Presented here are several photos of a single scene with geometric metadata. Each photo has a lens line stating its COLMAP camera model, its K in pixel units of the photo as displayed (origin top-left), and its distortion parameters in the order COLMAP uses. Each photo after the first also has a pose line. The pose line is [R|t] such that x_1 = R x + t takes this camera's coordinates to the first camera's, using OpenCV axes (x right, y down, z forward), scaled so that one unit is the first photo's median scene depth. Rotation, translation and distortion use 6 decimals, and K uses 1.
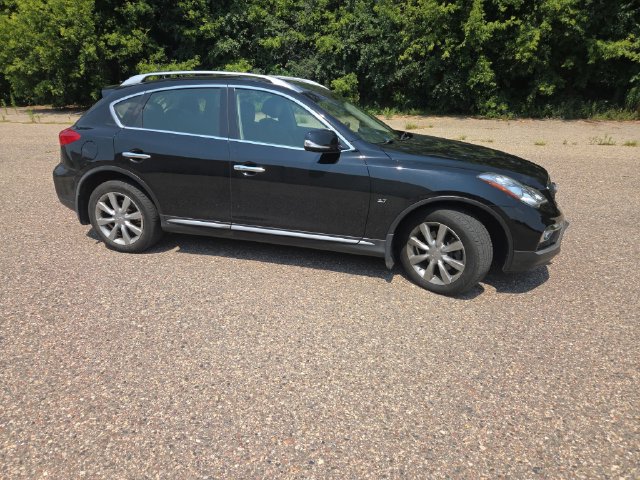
lens RADIAL K [[425.3, 0, 312.9], [0, 425.3, 243.5], [0, 0, 1]] dist [0.063235, -0.049446]
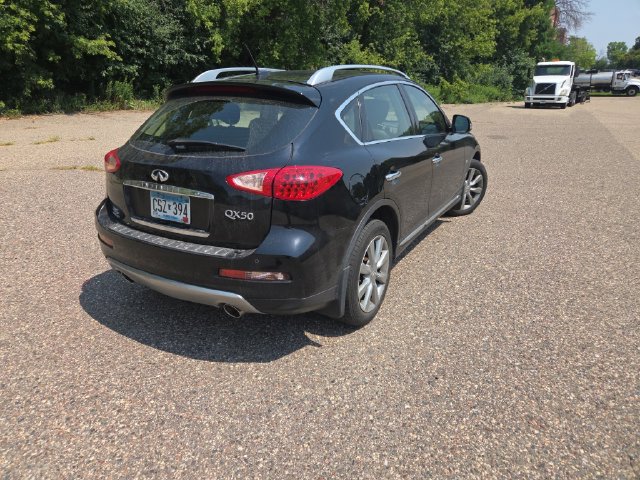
lens RADIAL K [[424.8, 0, 313.4], [0, 424.8, 234.2], [0, 0, 1]] dist [0.063336, -0.048378]
pose [[0.254688, -0.327921, 0.909726, -0.285799], [0.332385, 0.913117, 0.236088, -0.082205], [-0.908104, 0.242251, 0.341556, 0.221284]]
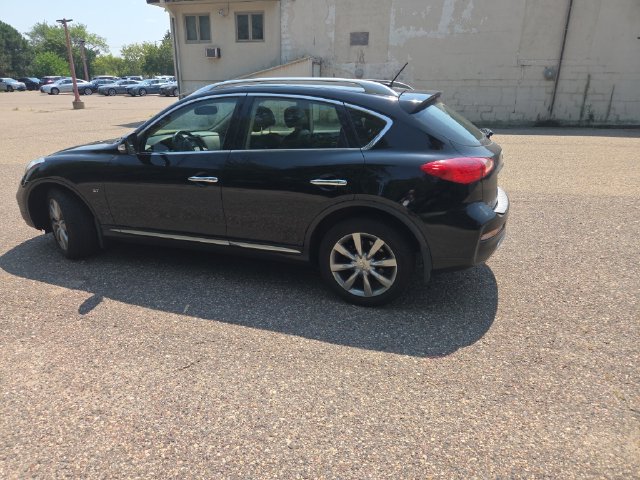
lens RADIAL K [[423.8, 0, 312.3], [0, 423.8, 242.4], [0, 0, 1]] dist [0.058074, -0.042222]
pose [[-0.996012, -0.033903, 0.082528, -0.079406], [0.026666, 0.769595, 0.637976, -0.192684], [-0.085143, 0.637632, -0.765621, 0.522725]]
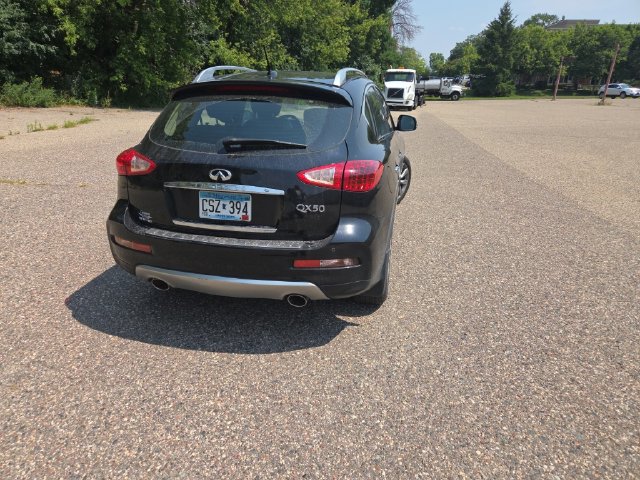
lens RADIAL K [[424.8, 0, 313.9], [0, 424.8, 240.8], [0, 0, 1]] dist [0.063336, -0.048378]
pose [[-0.060461, -0.348720, 0.935275, -0.305897], [0.319386, 0.880970, 0.349119, -0.104617], [-0.945694, 0.319822, 0.058112, 0.283600]]
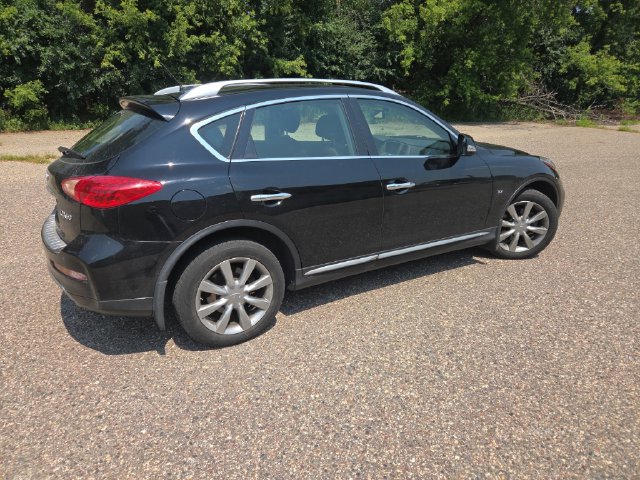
lens RADIAL K [[424.8, 0, 313.9], [0, 424.8, 240.0], [0, 0, 1]] dist [0.063336, -0.048378]
pose [[0.683738, -0.245221, 0.687291, -0.211657], [0.264527, 0.961075, 0.079746, -0.042647], [-0.680094, 0.127282, 0.721992, 0.113193]]
